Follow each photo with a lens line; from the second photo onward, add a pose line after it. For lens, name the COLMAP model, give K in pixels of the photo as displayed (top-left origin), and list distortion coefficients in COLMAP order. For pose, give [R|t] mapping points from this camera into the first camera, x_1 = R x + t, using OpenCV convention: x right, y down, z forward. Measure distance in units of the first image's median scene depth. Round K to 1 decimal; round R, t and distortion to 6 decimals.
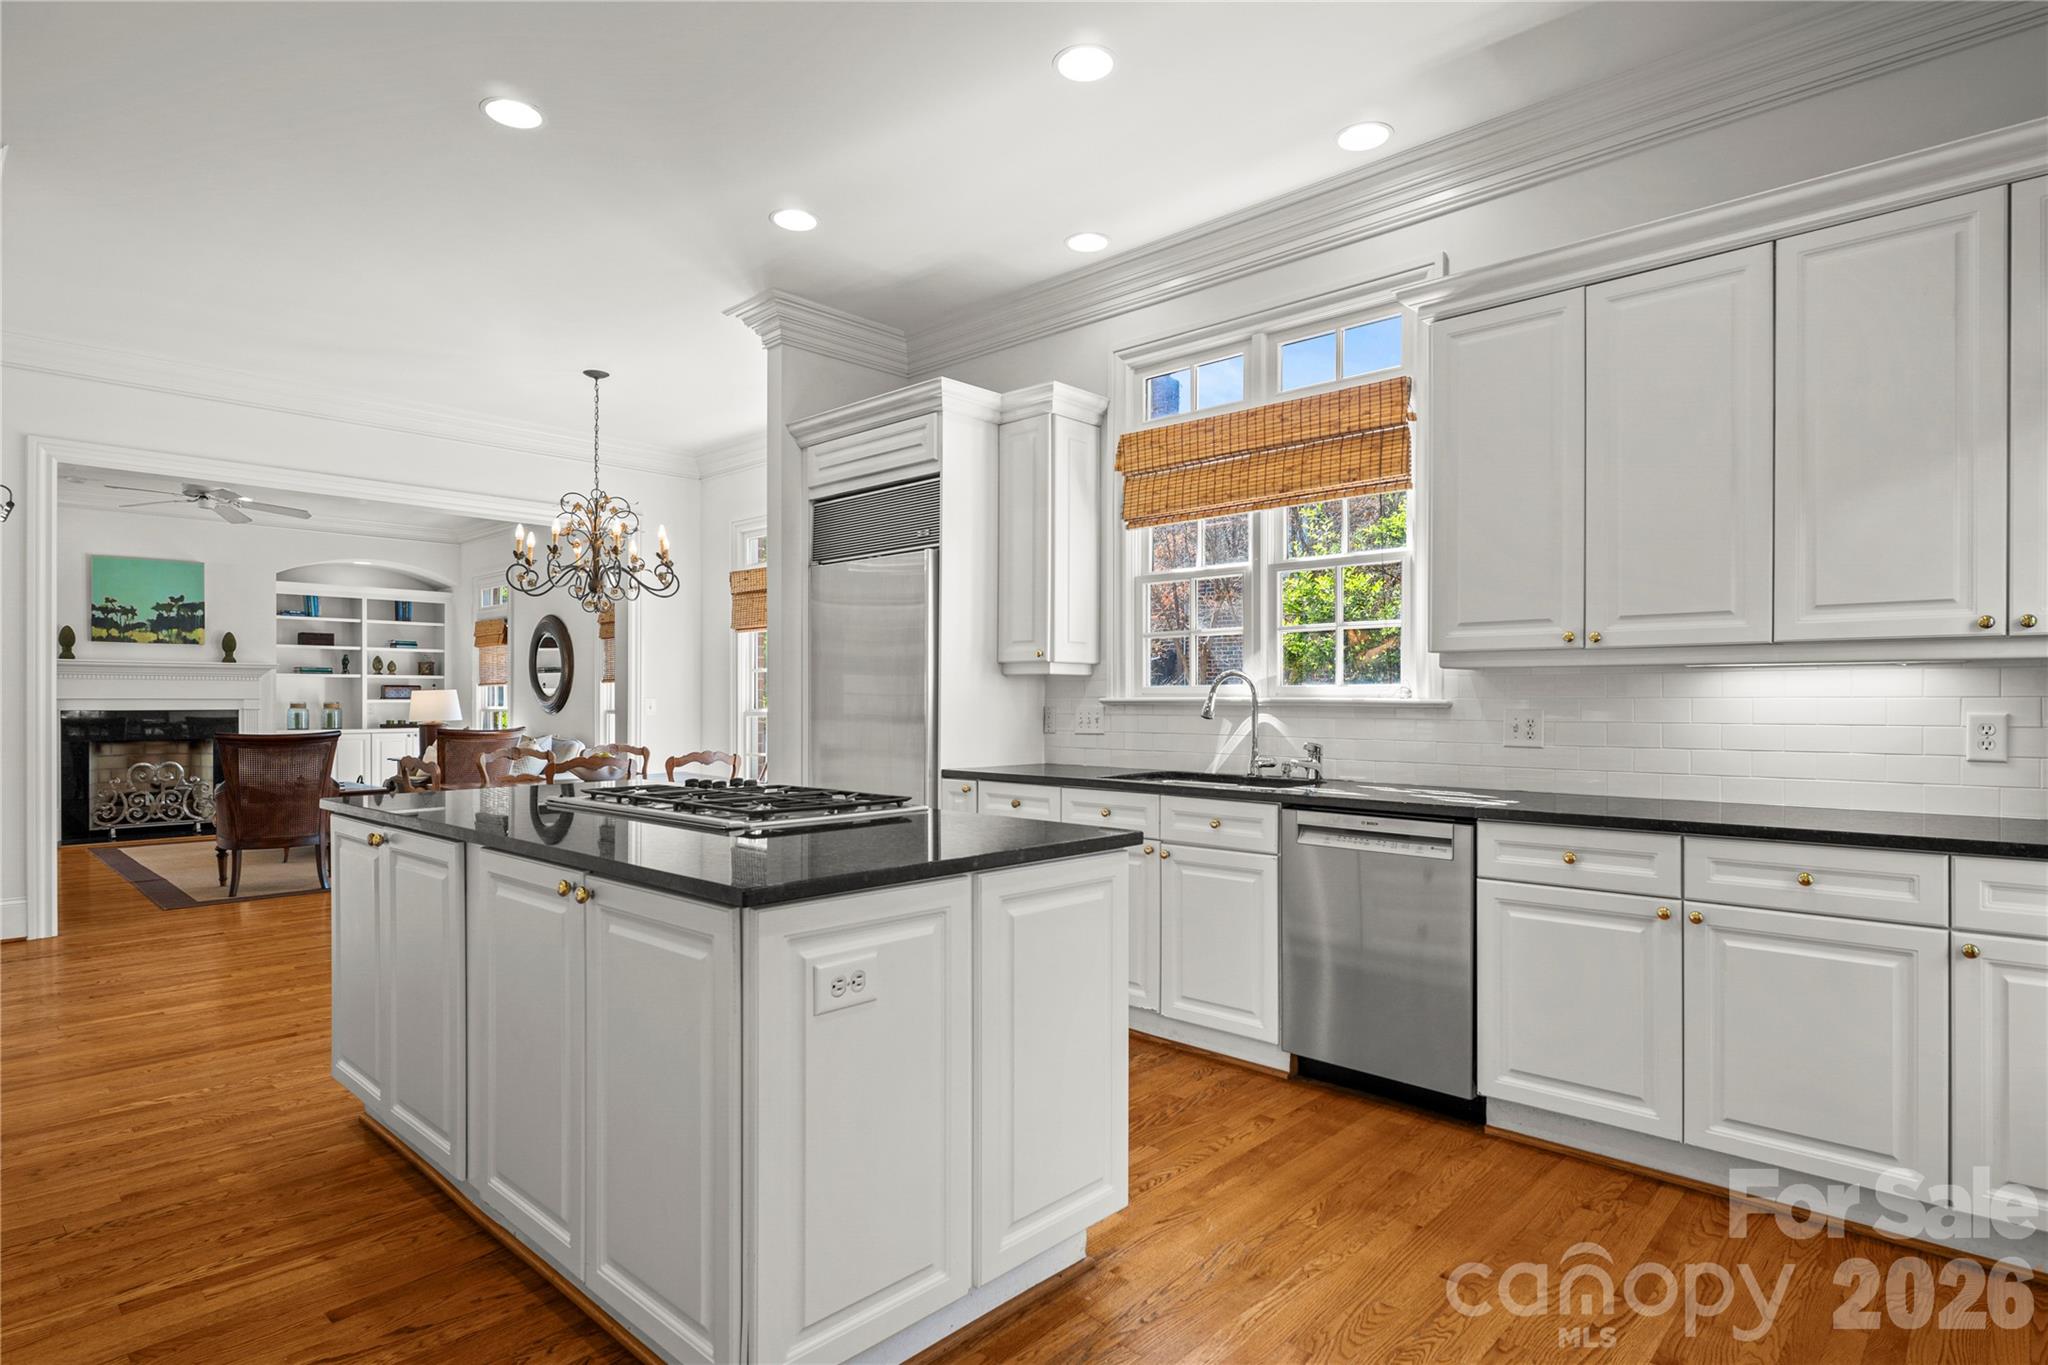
lens RADIAL K [[1074.0, 0, 1040.0], [0, 1074.0, 695.5], [0, 0, 1]] dist [0.002970, -0.003037]
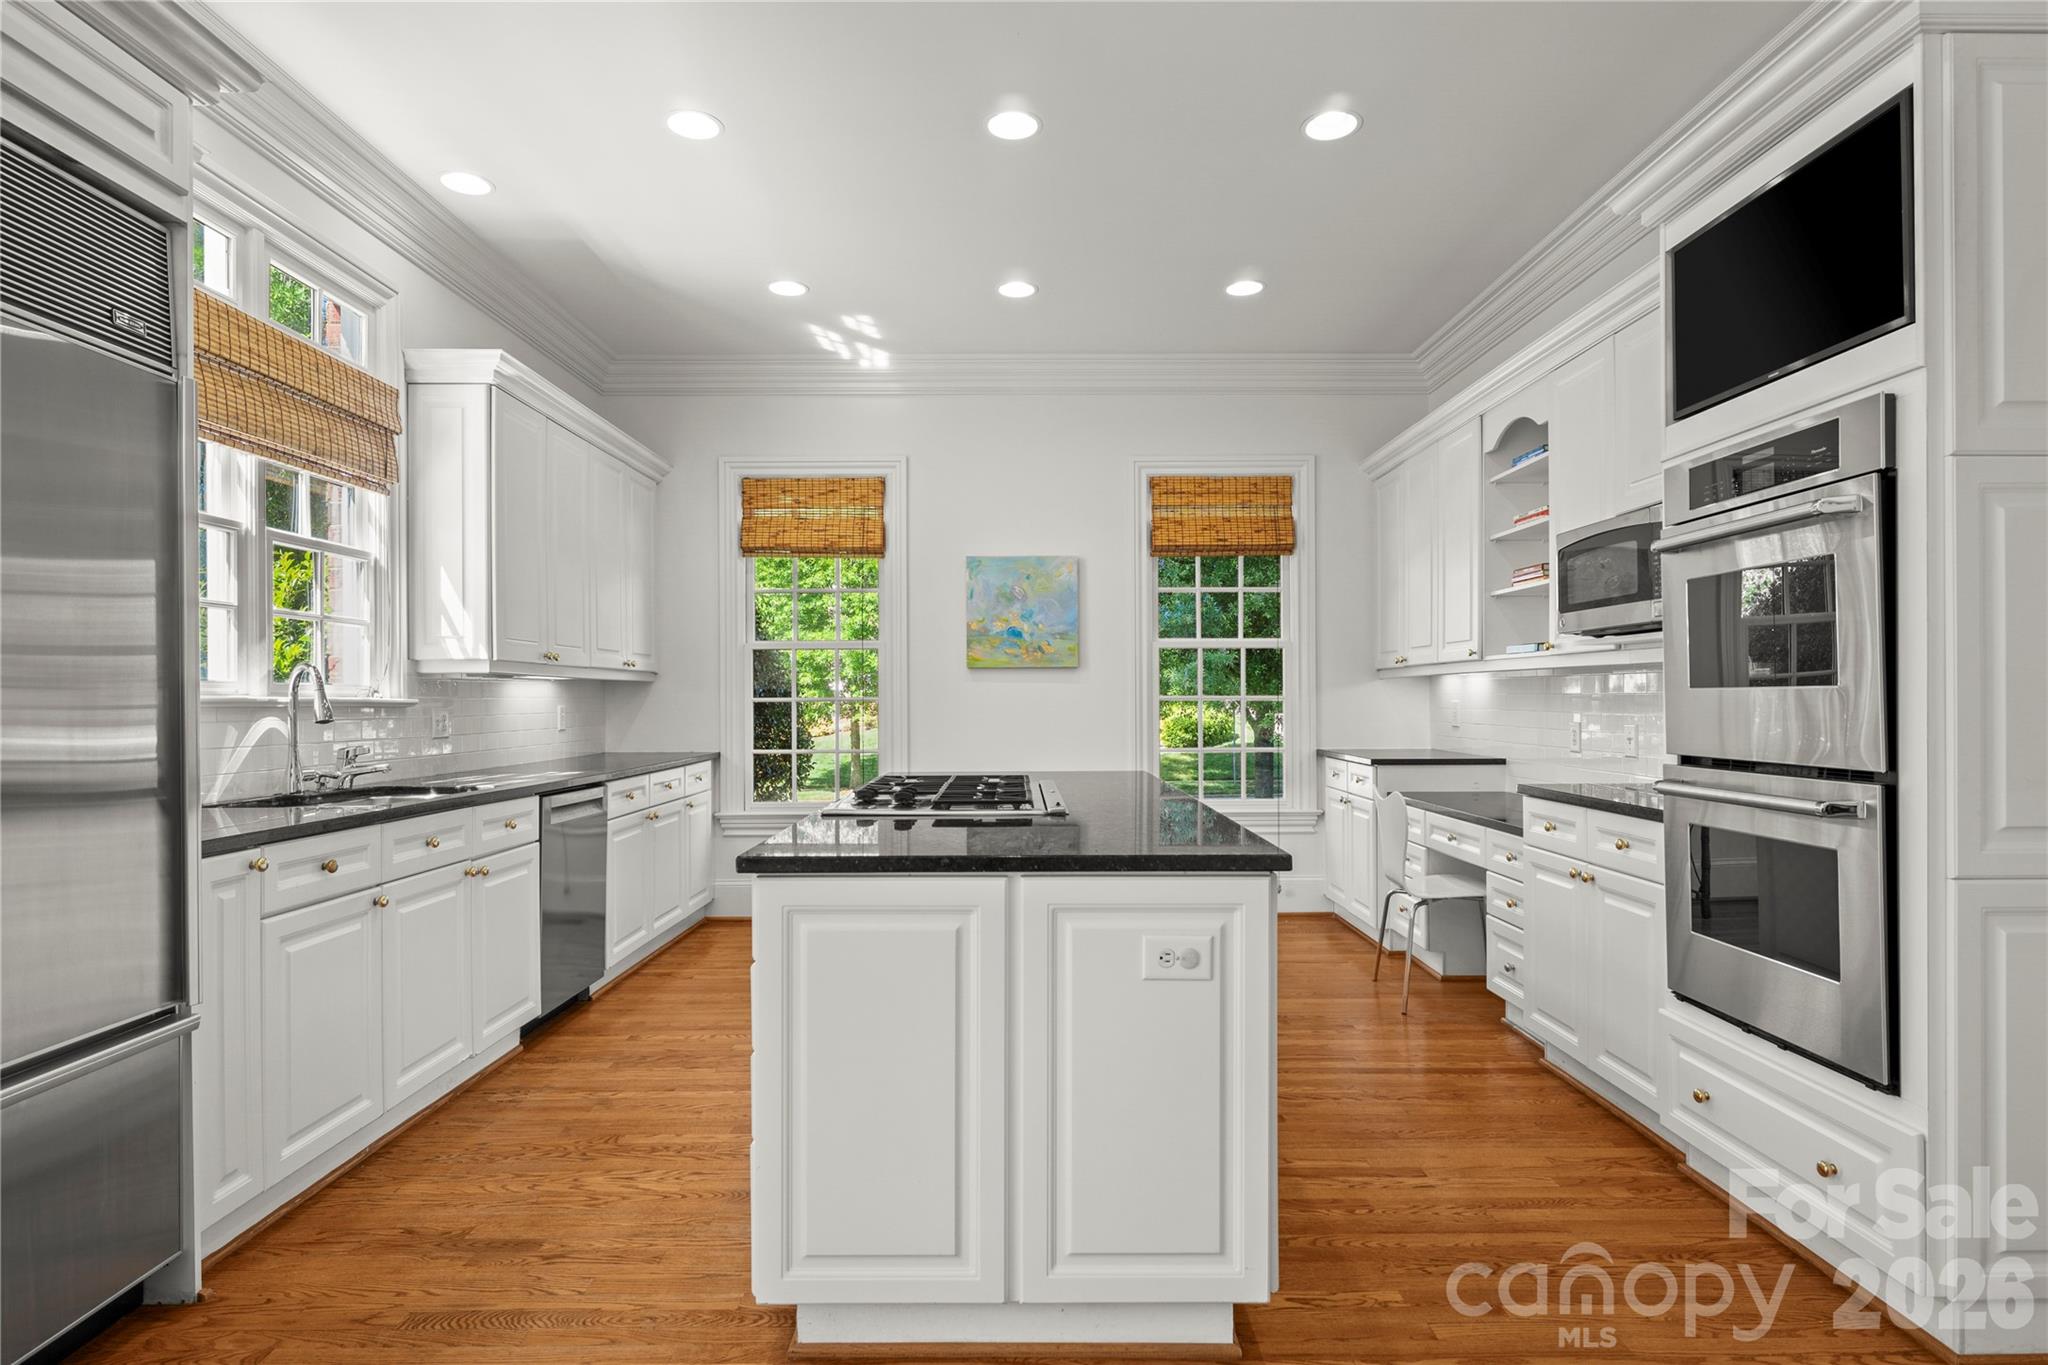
lens RADIAL K [[1074.0, 0, 1025.5], [0, 1074.0, 702.6], [0, 0, 1]] dist [0.002970, -0.003037]
pose [[-0.684827, 0.002402, 0.728702, -0.318279], [0.003249, 0.999995, -0.000243, 0.003159], [-0.728699, 0.002201, -0.684831, 0.481894]]
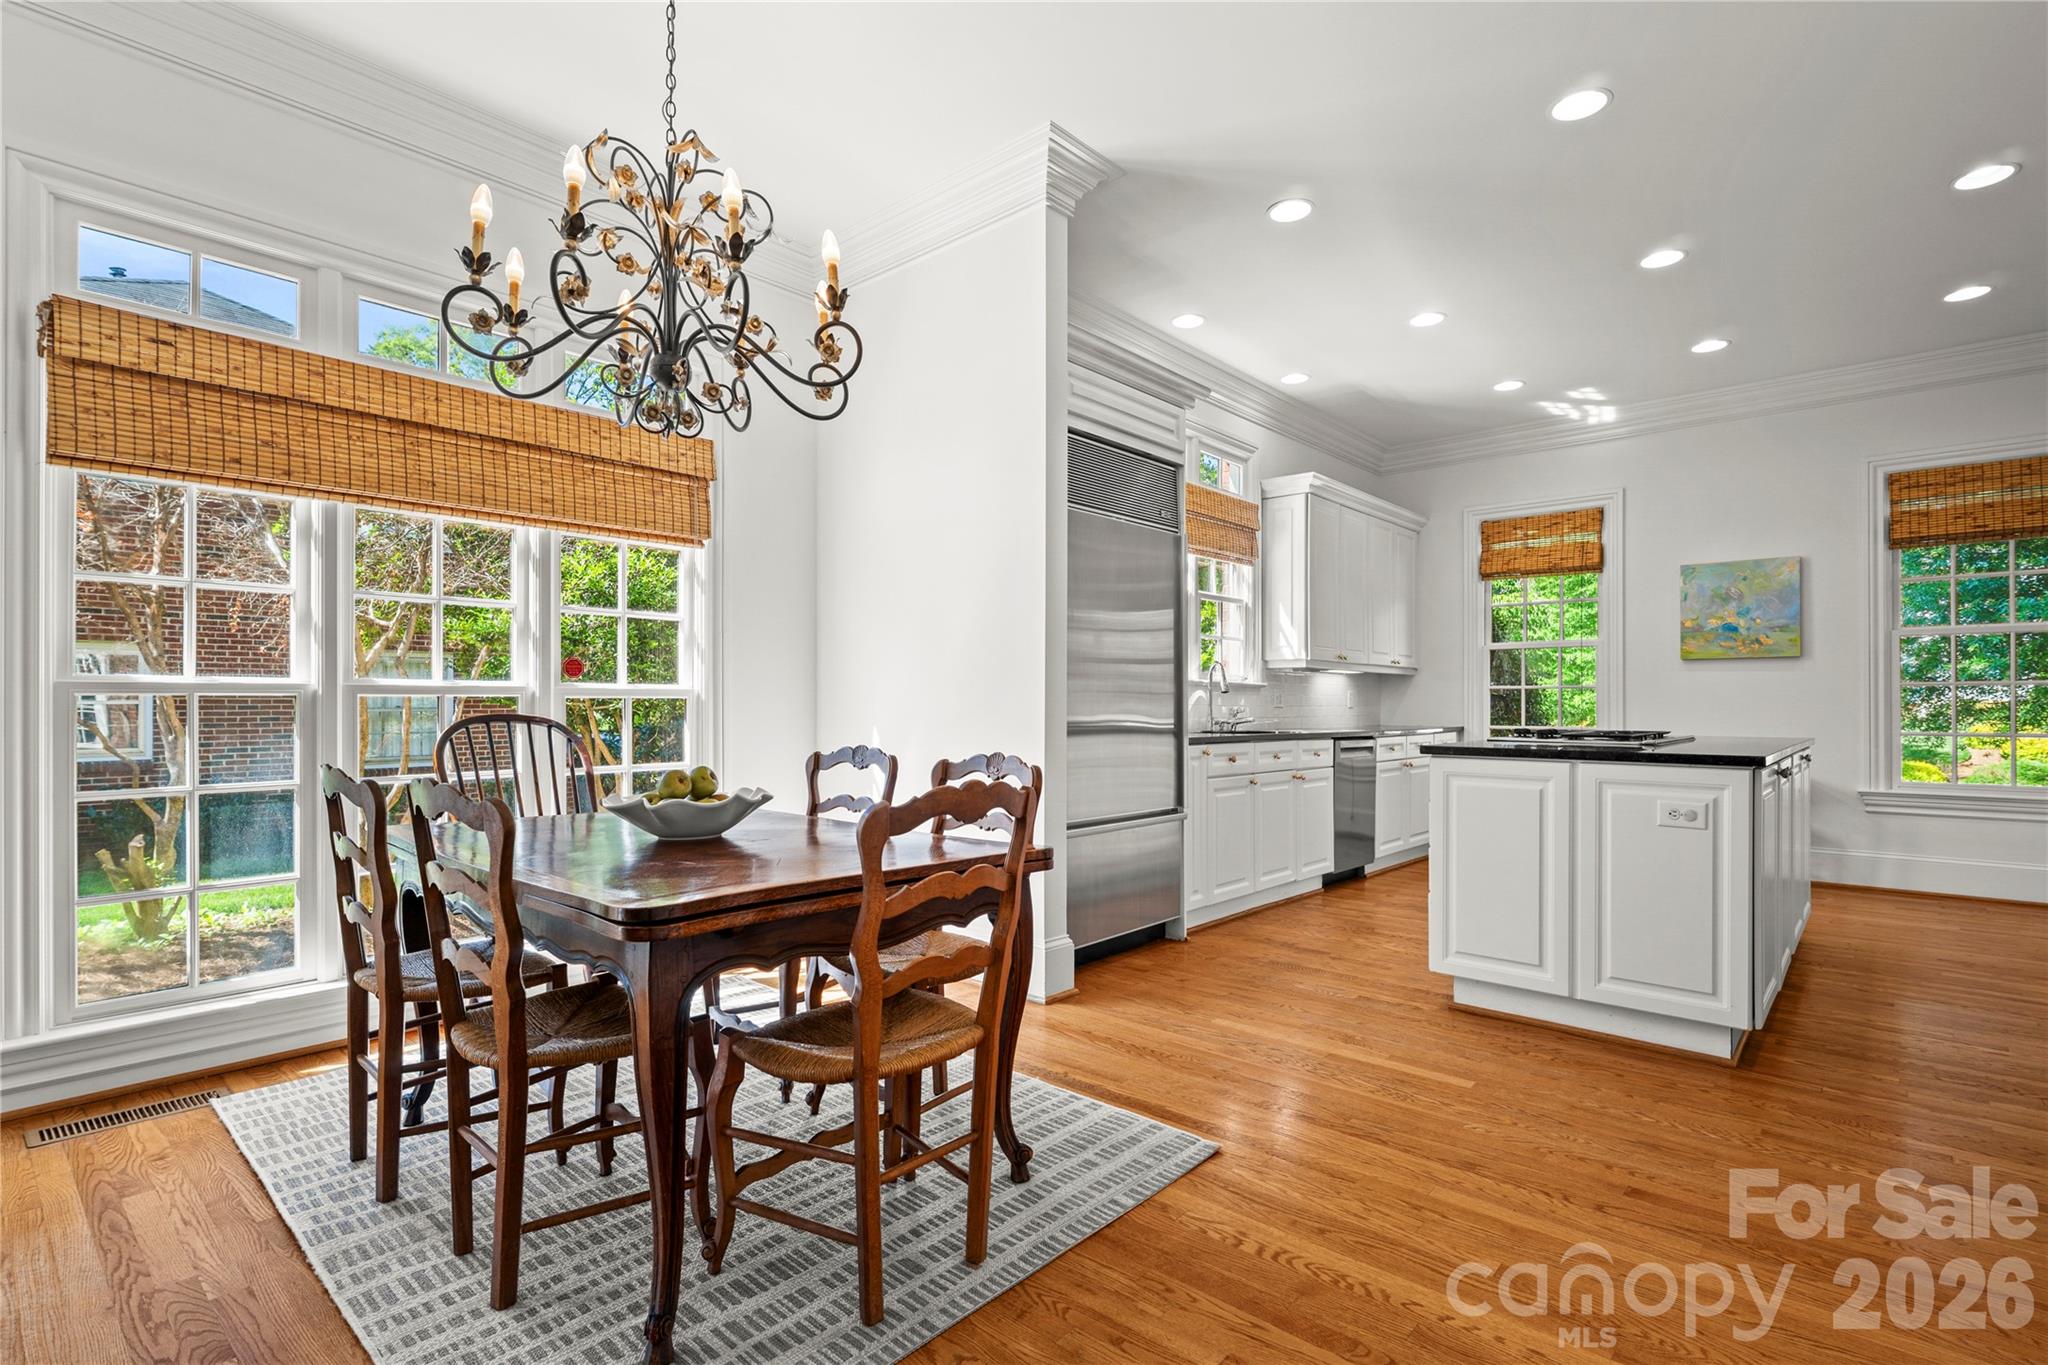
lens RADIAL K [[959.3, 0, 1041.7], [0, 959.3, 693.3], [0, 0, 1]] dist [-0.000841, 0.001044]
pose [[-0.024304, 0.013346, 0.999616, -0.480636], [-0.005626, 0.999893, -0.013486, 0.016687], [-0.999689, -0.005951, -0.024226, 0.531575]]
